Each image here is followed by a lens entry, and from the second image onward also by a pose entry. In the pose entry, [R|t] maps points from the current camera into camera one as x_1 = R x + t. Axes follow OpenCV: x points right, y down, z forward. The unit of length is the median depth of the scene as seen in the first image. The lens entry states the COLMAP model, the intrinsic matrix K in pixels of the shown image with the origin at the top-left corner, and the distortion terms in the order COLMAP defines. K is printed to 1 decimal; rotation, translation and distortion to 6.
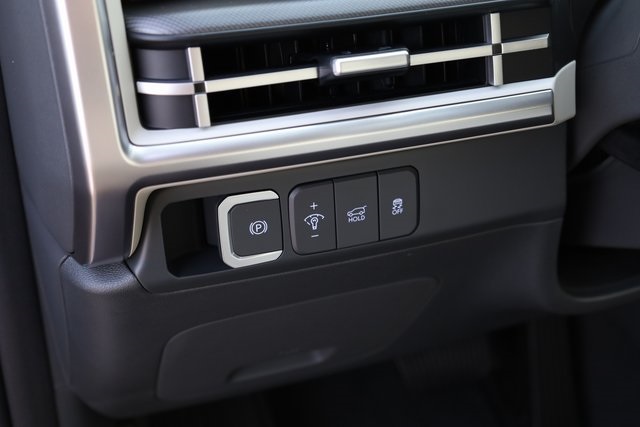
lens RADIAL K [[1003.0, 0, 281.8], [0, 1003.0, 214.7], [0, 0, 1]] dist [-0.040878, 0.110749]
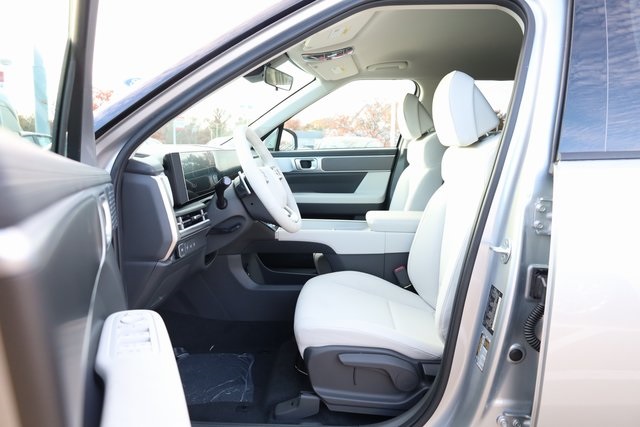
lens RADIAL K [[458.3, 0, 319.9], [0, 458.3, 198.7], [0, 0, 1]] dist [0.028410, 0.000366]
pose [[0.465090, -0.088921, 0.880786, -1.975521], [0.408302, 0.904344, -0.124300, 0.401495], [-0.785481, 0.417438, 0.456909, -0.953926]]
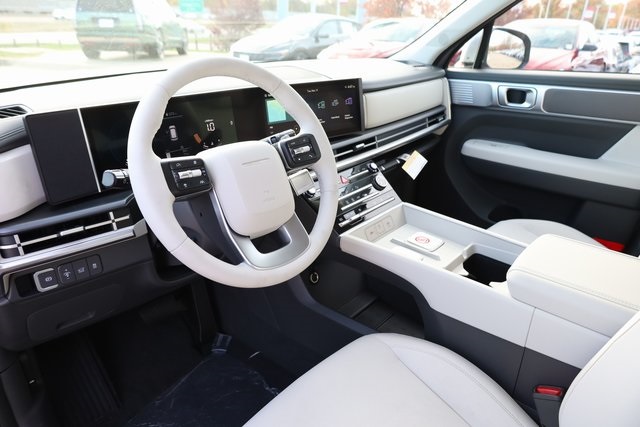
lens RADIAL K [[458.3, 0, 319.9], [0, 458.3, 198.7], [0, 0, 1]] dist [0.028410, 0.000366]
pose [[0.931974, -0.124038, 0.340644, 0.355902], [0.164165, 0.982180, -0.091501, 0.041893], [-0.323224, 0.141198, 0.935729, -0.912031]]
